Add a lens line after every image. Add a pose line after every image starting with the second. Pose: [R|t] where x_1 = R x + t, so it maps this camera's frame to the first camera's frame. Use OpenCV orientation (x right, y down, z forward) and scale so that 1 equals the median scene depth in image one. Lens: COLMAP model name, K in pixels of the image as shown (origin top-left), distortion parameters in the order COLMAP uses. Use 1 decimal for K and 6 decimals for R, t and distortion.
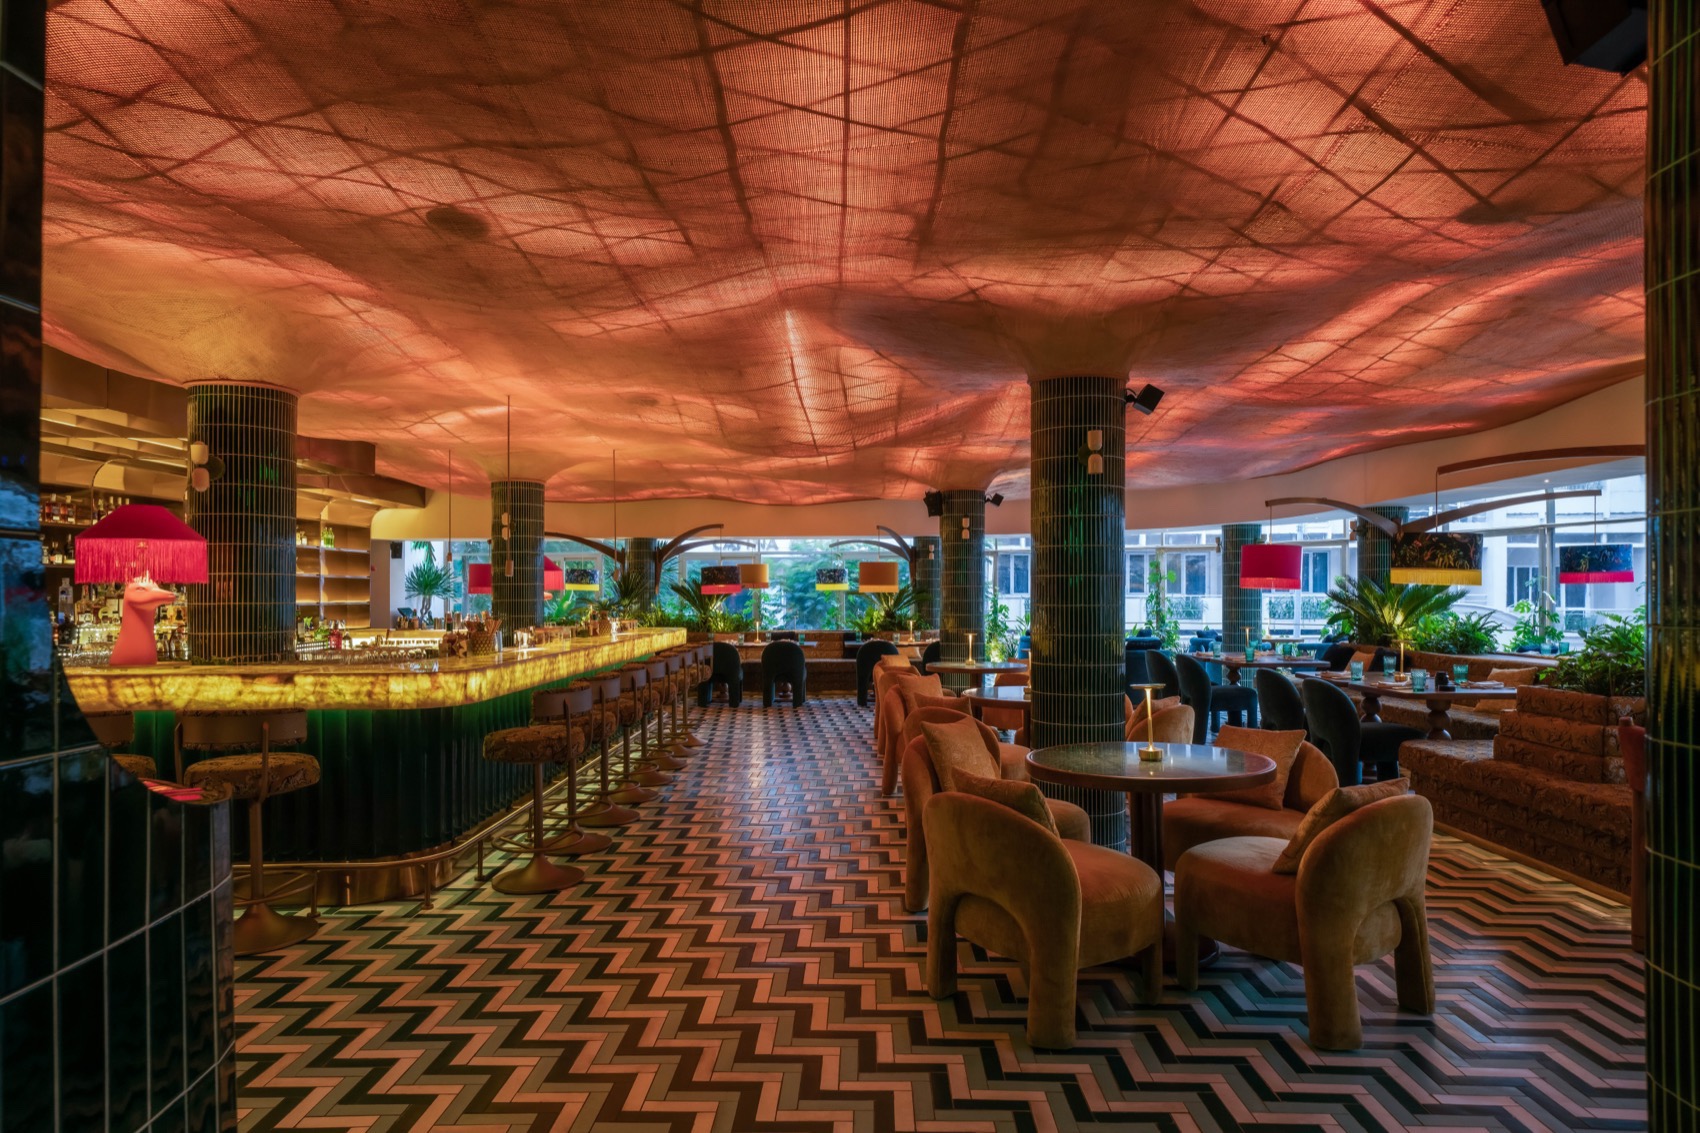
lens RADIAL K [[997.4, 0, 849.5], [0, 997.4, 578.6], [0, 0, 1]] dist [-0.001637, -0.000748]
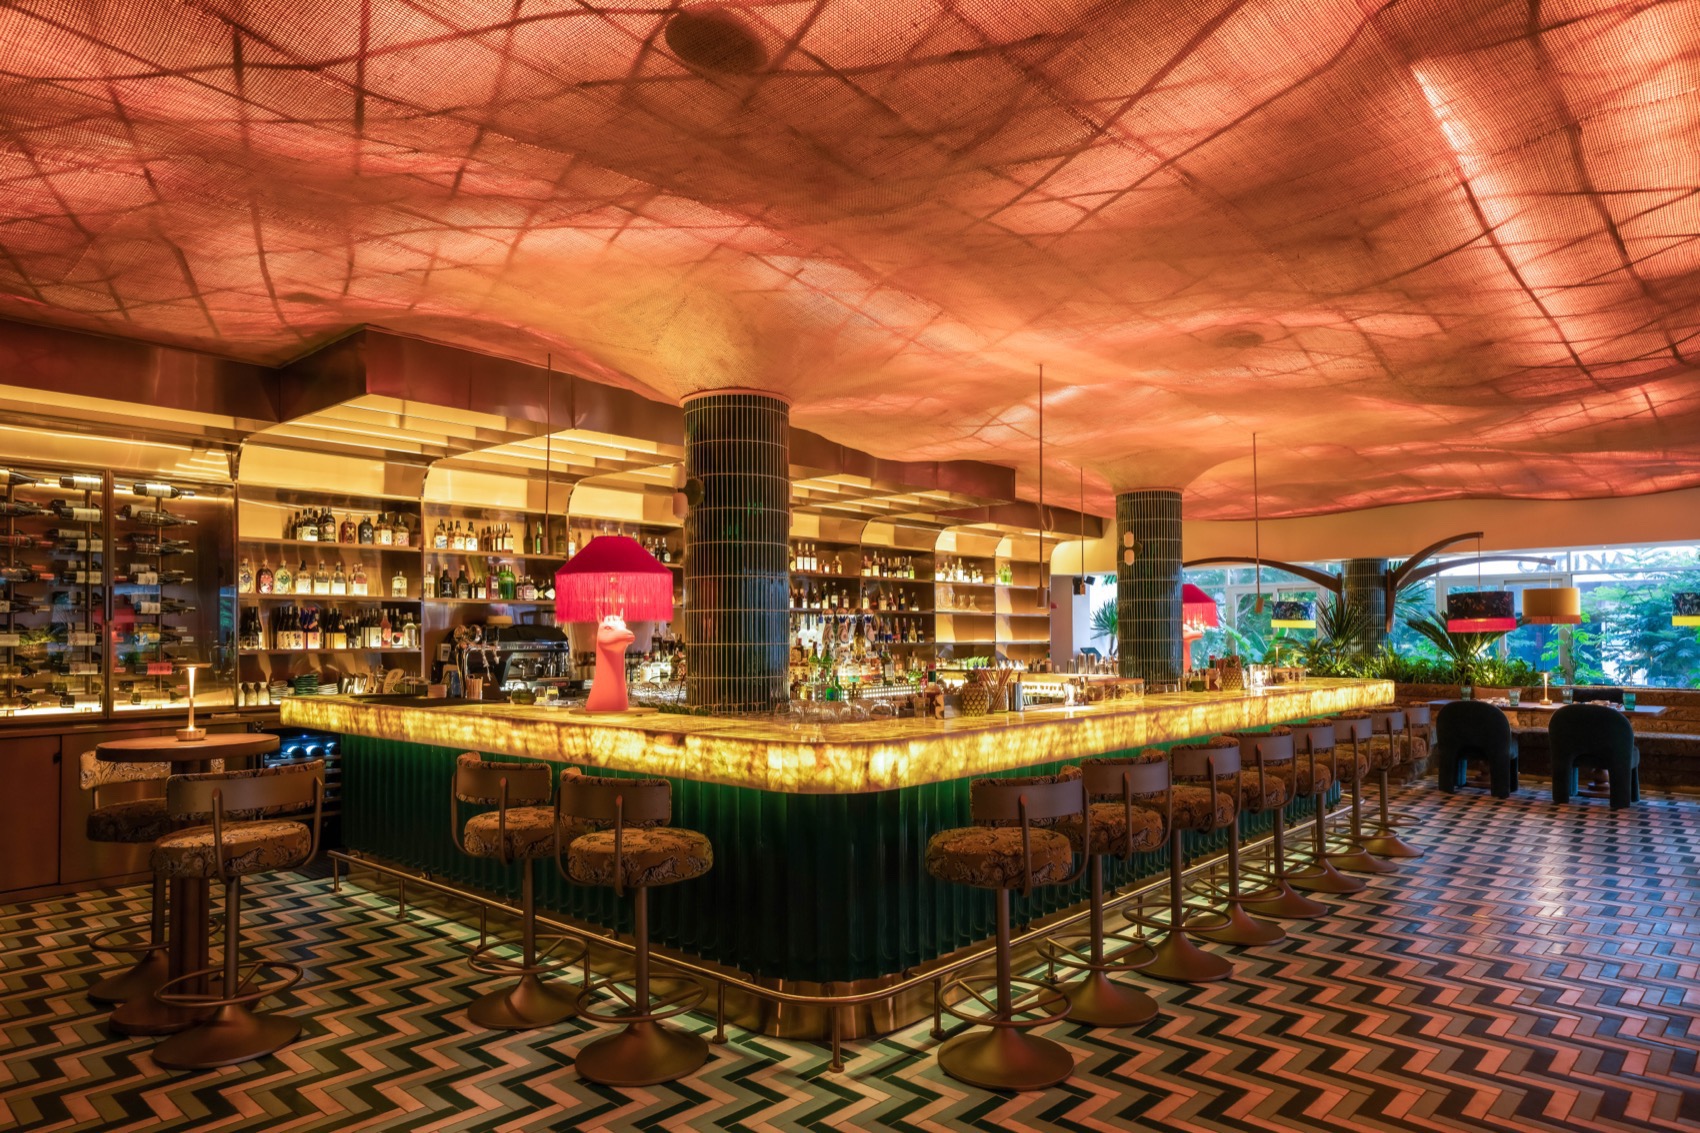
lens RADIAL K [[1022.2, 0, 830.0], [0, 1022.2, 621.9], [0, 0, 1]] dist [0.012364, 0.007799]
pose [[0.732588, -0.009594, -0.680605, 0.060819], [0.012899, 0.999917, -0.000211, 0.005814], [0.680551, -0.008625, 0.732650, 0.349281]]
